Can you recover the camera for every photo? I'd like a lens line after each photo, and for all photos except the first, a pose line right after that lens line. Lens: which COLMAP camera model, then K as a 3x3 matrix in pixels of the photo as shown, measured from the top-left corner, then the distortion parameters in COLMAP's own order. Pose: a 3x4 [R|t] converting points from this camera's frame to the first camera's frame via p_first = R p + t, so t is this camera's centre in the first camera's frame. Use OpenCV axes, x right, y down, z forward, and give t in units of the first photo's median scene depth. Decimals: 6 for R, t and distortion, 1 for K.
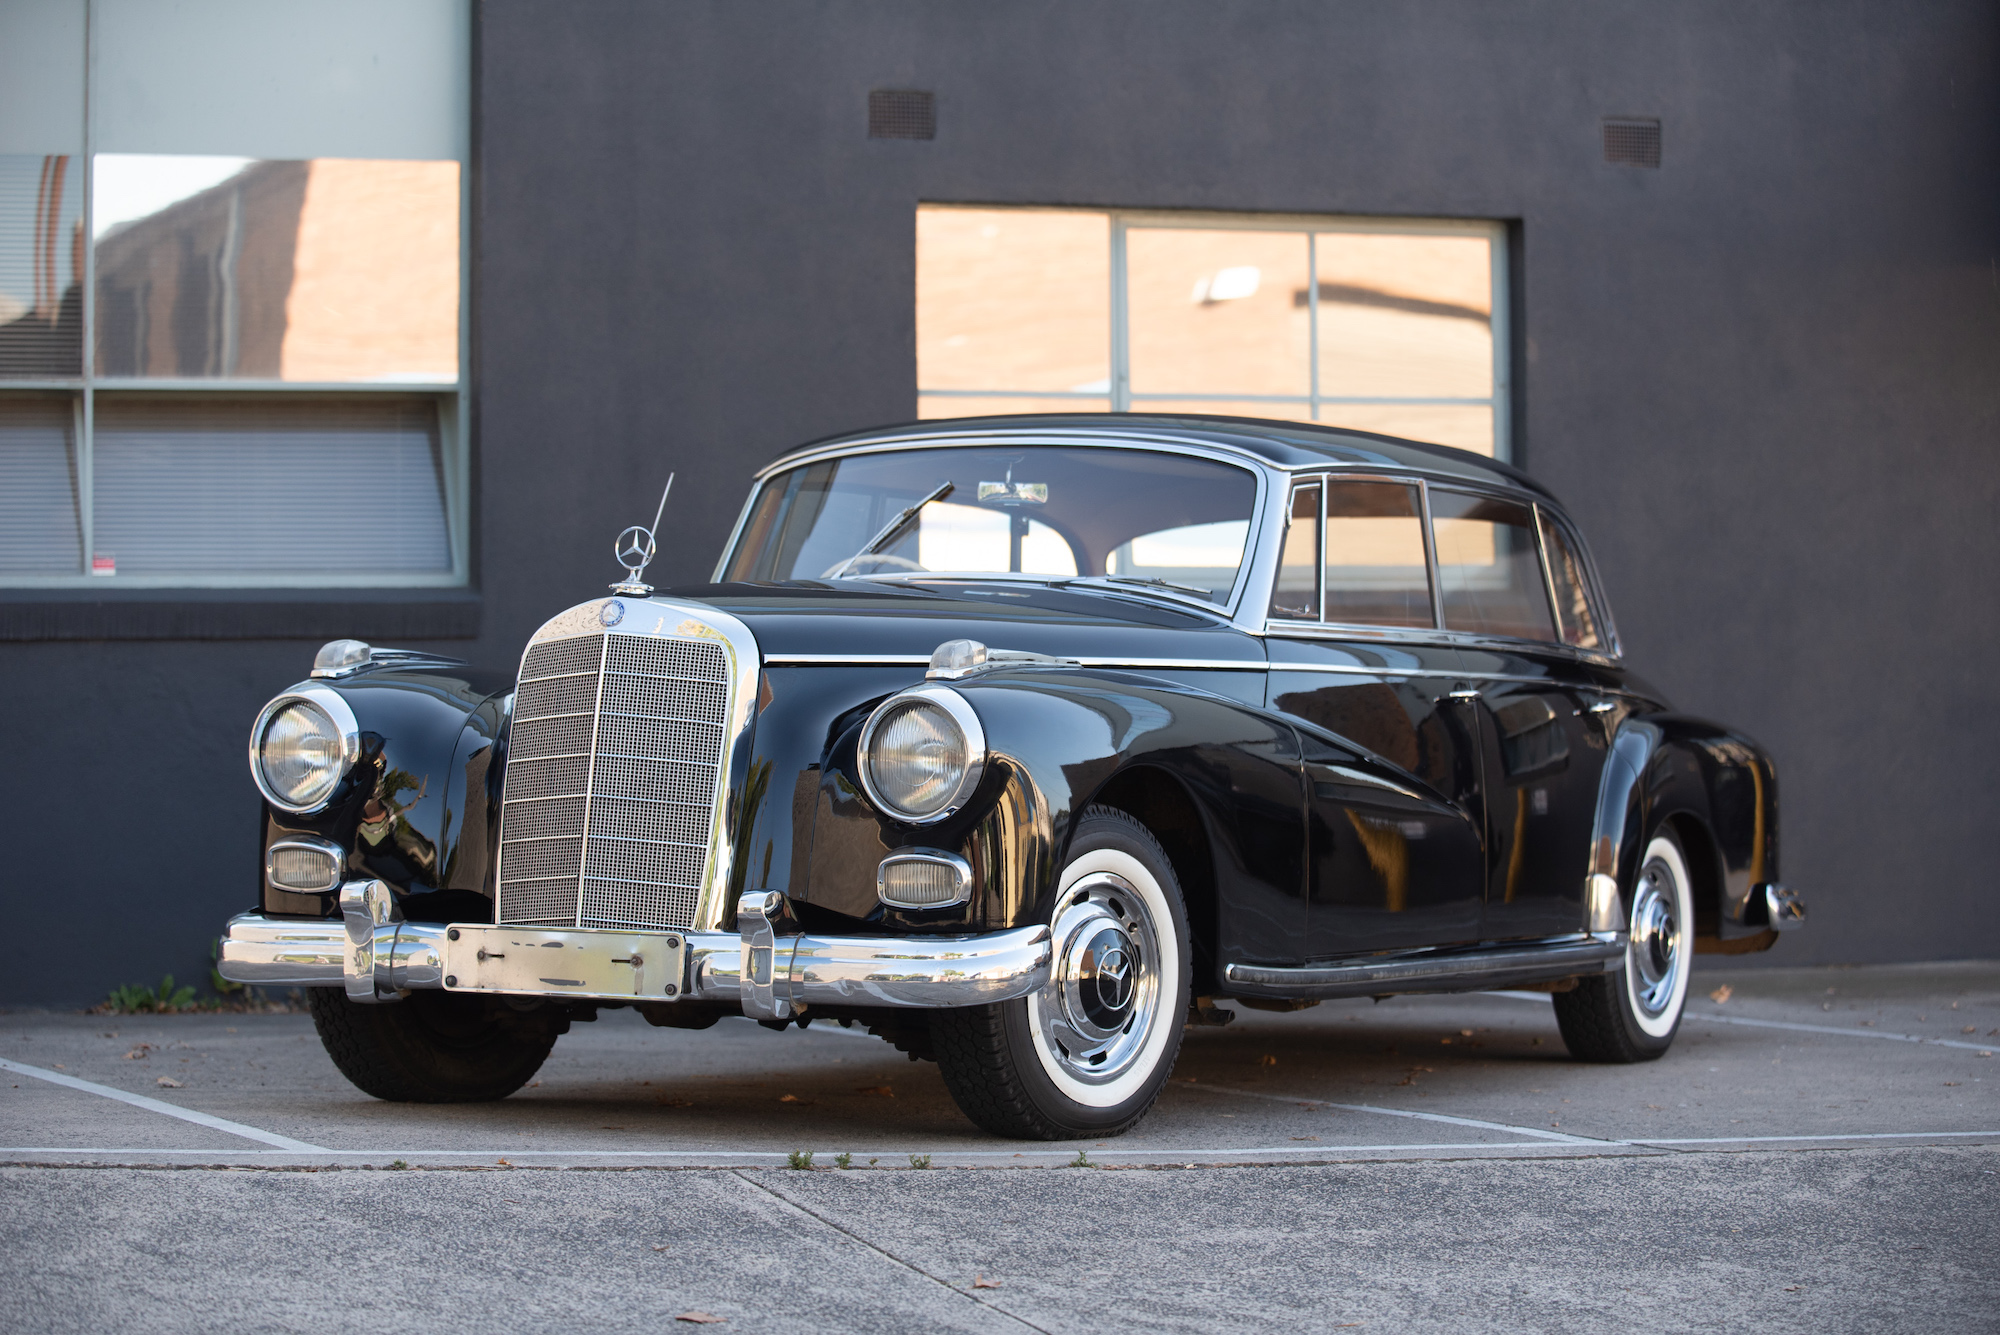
lens RADIAL K [[4943.7, 0, 1000.0], [0, 4943.7, 667.5], [0, 0, 1]] dist [-0.388936, -0.341435]
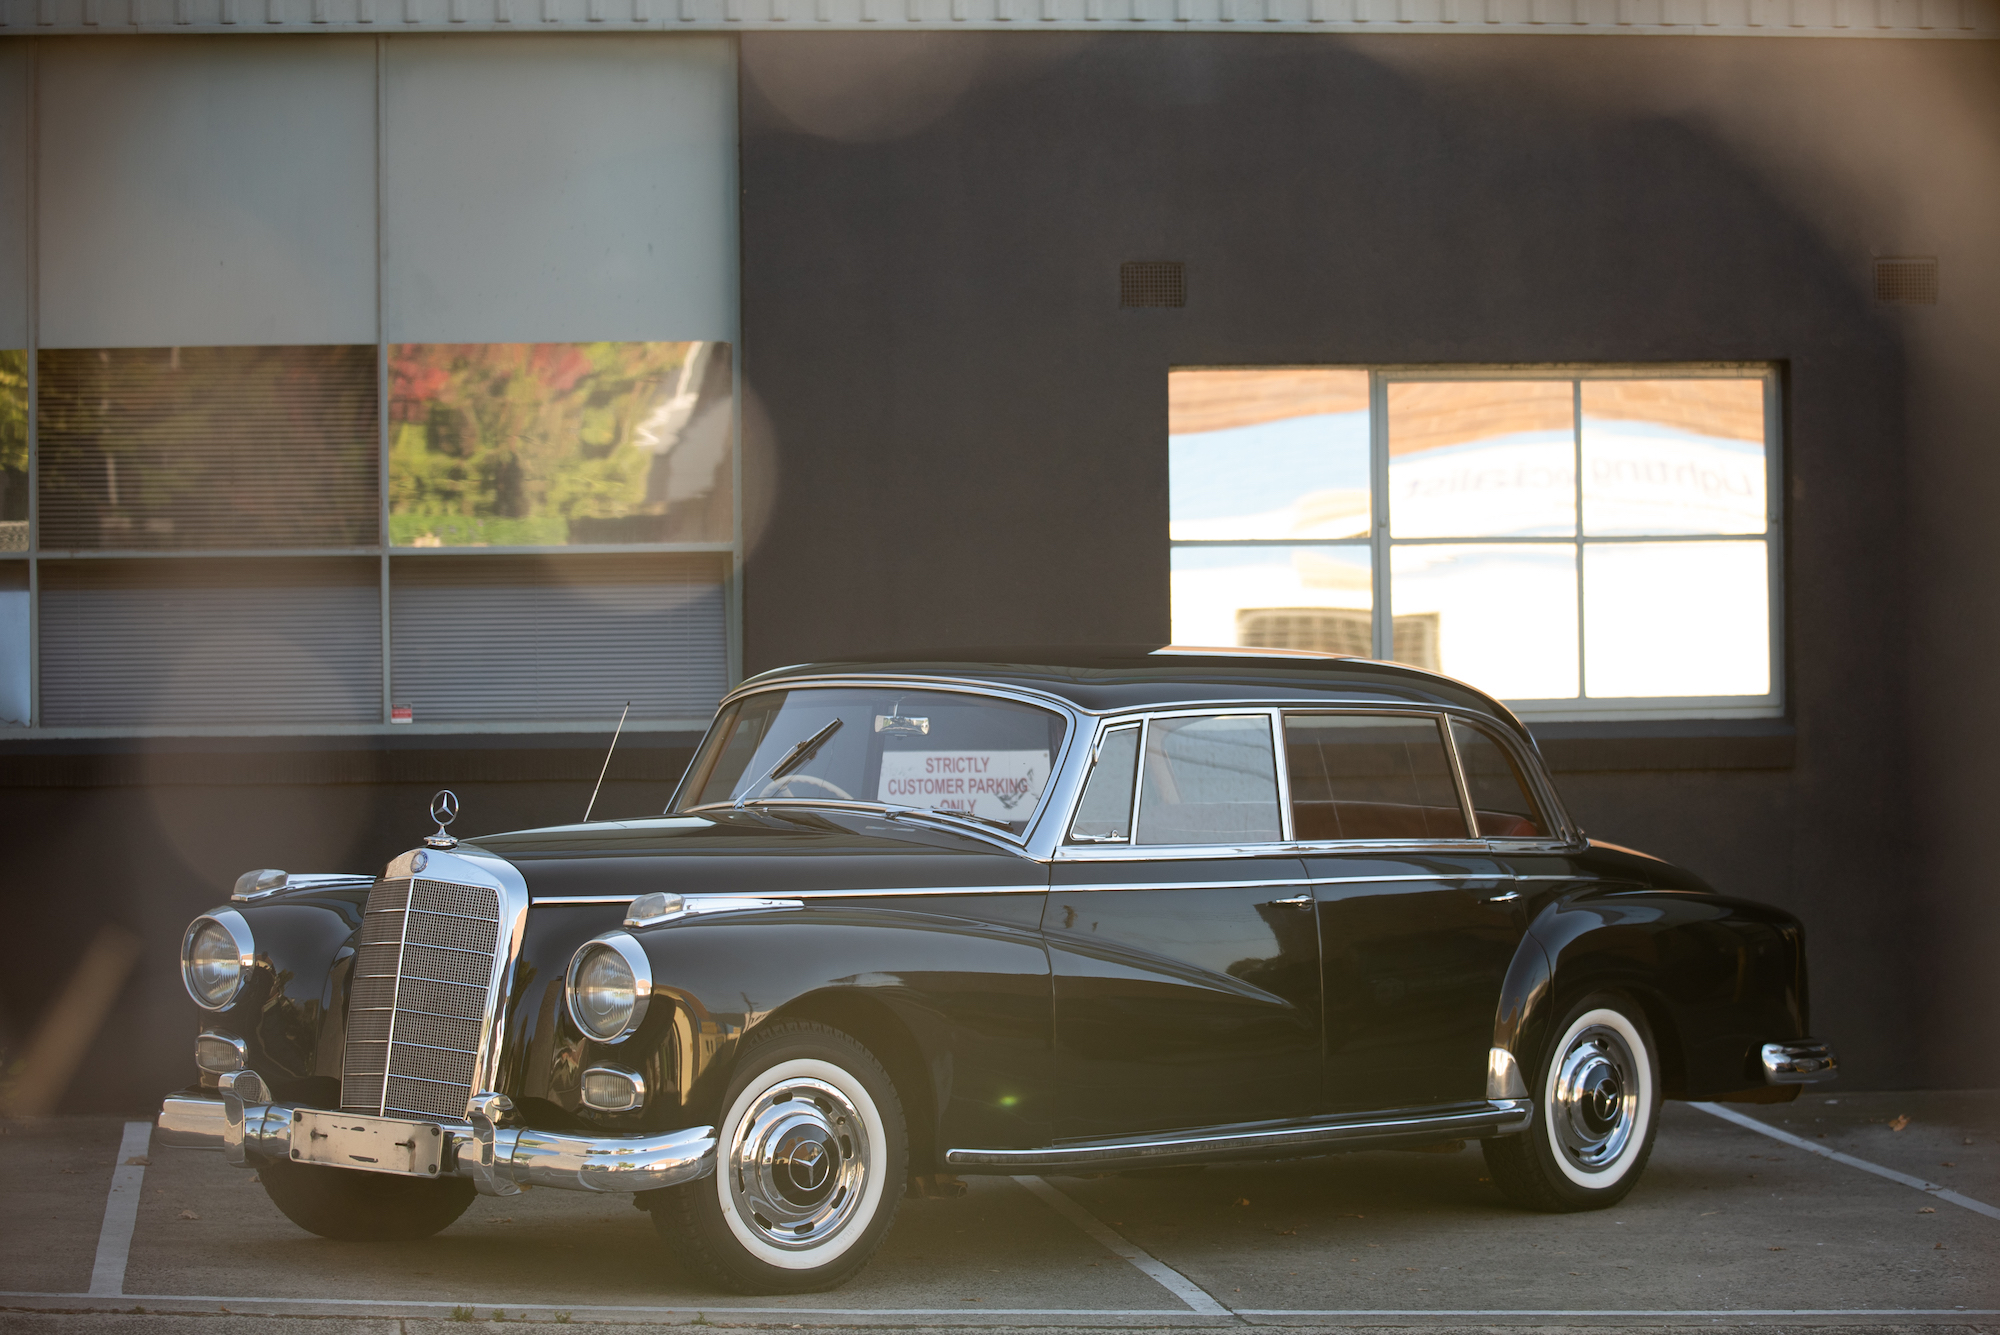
lens RADIAL K [[5893.6, 0, 1000.0], [0, 5893.6, 667.5], [0, 0, 1]] dist [-0.372831, -0.179724]
pose [[0.966678, 0.003001, -0.255979, 0.434019], [0.002725, 0.999754, 0.022013, -0.090629], [0.255982, -0.021978, 0.966432, -0.386487]]
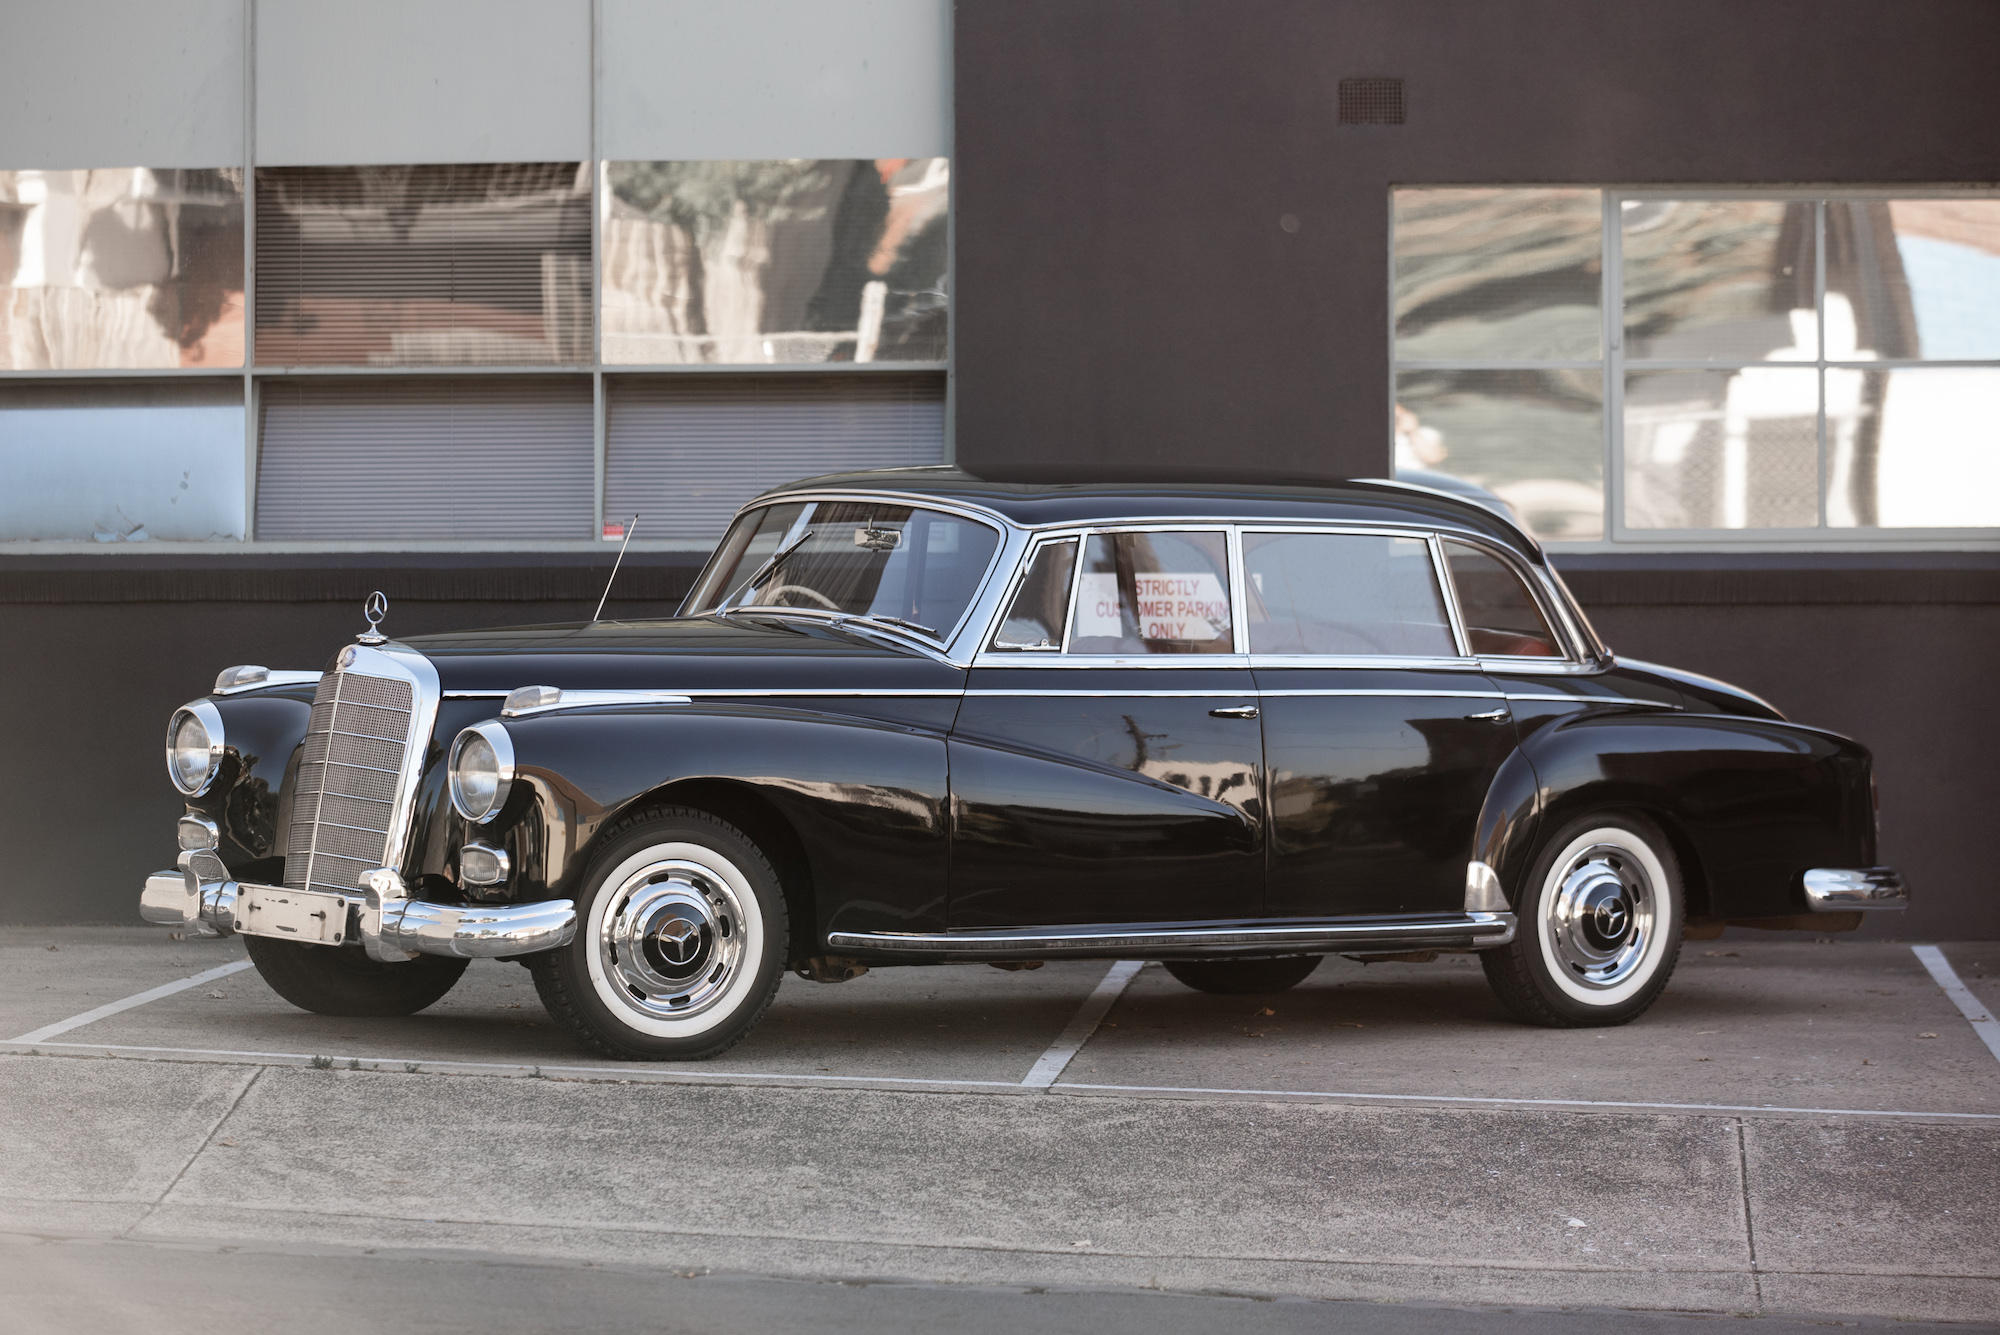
lens RADIAL K [[7652.4, 0, 1000.0], [0, 7652.4, 667.5], [0, 0, 1]] dist [-0.552702, 0.503845]
pose [[0.900953, 0.020296, -0.433441, 0.969285], [-0.002192, 0.999106, 0.042227, -0.095047], [0.433910, -0.037095, 0.900192, -0.788509]]
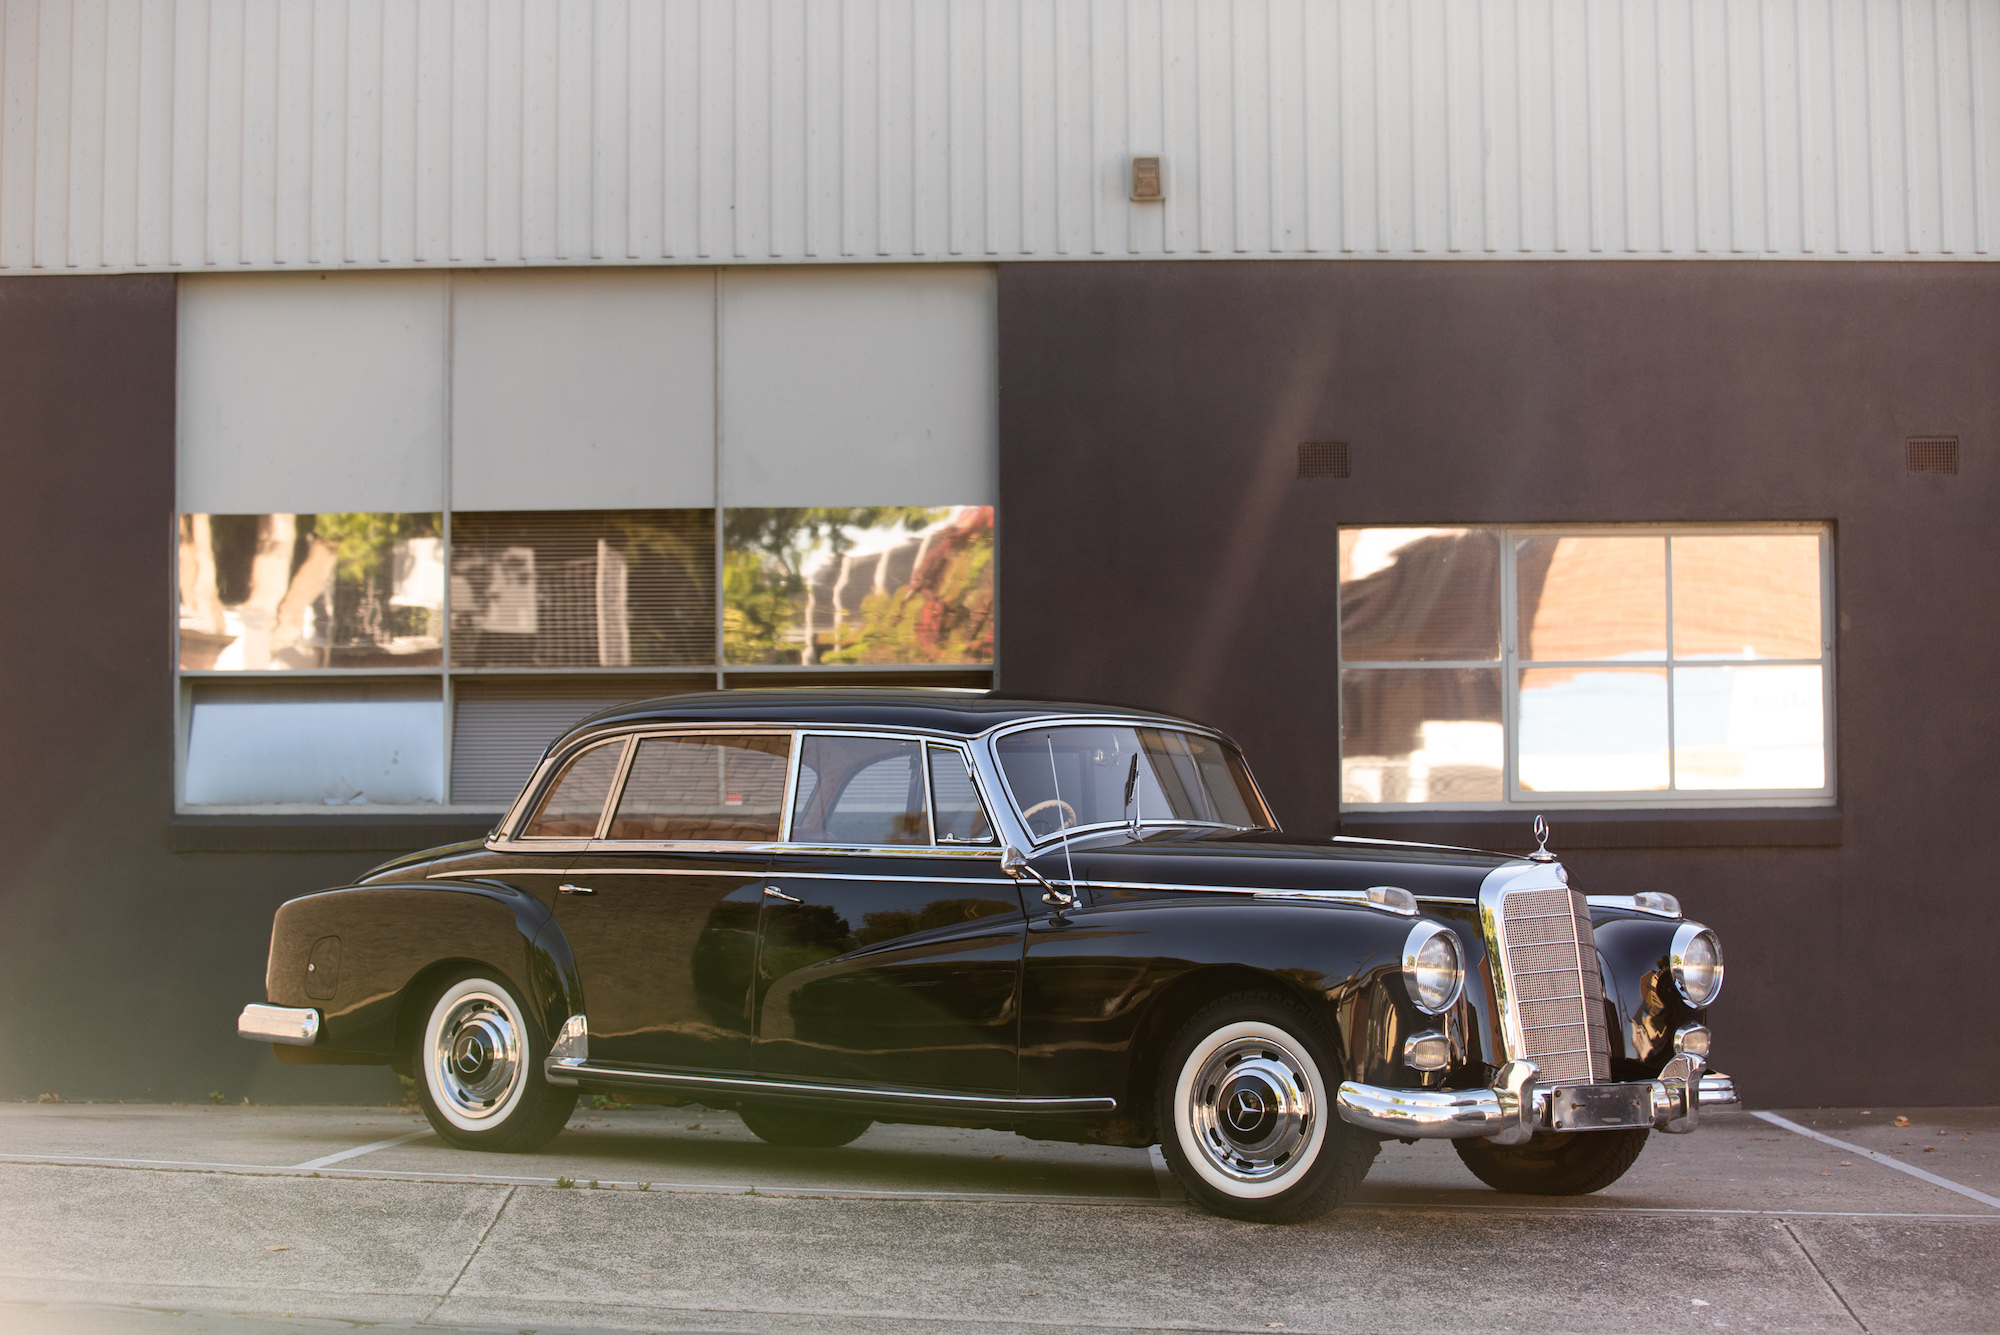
lens RADIAL K [[4686.2, 0, 1007.4], [0, 4686.2, 708.3], [0, 0, 1]] dist [-0.338168, -0.132699]
pose [[0.920842, -0.010310, -0.389798, 0.630711], [-0.000461, 0.999621, -0.027529, -0.013842], [0.389935, 0.025530, 0.920489, -0.338505]]
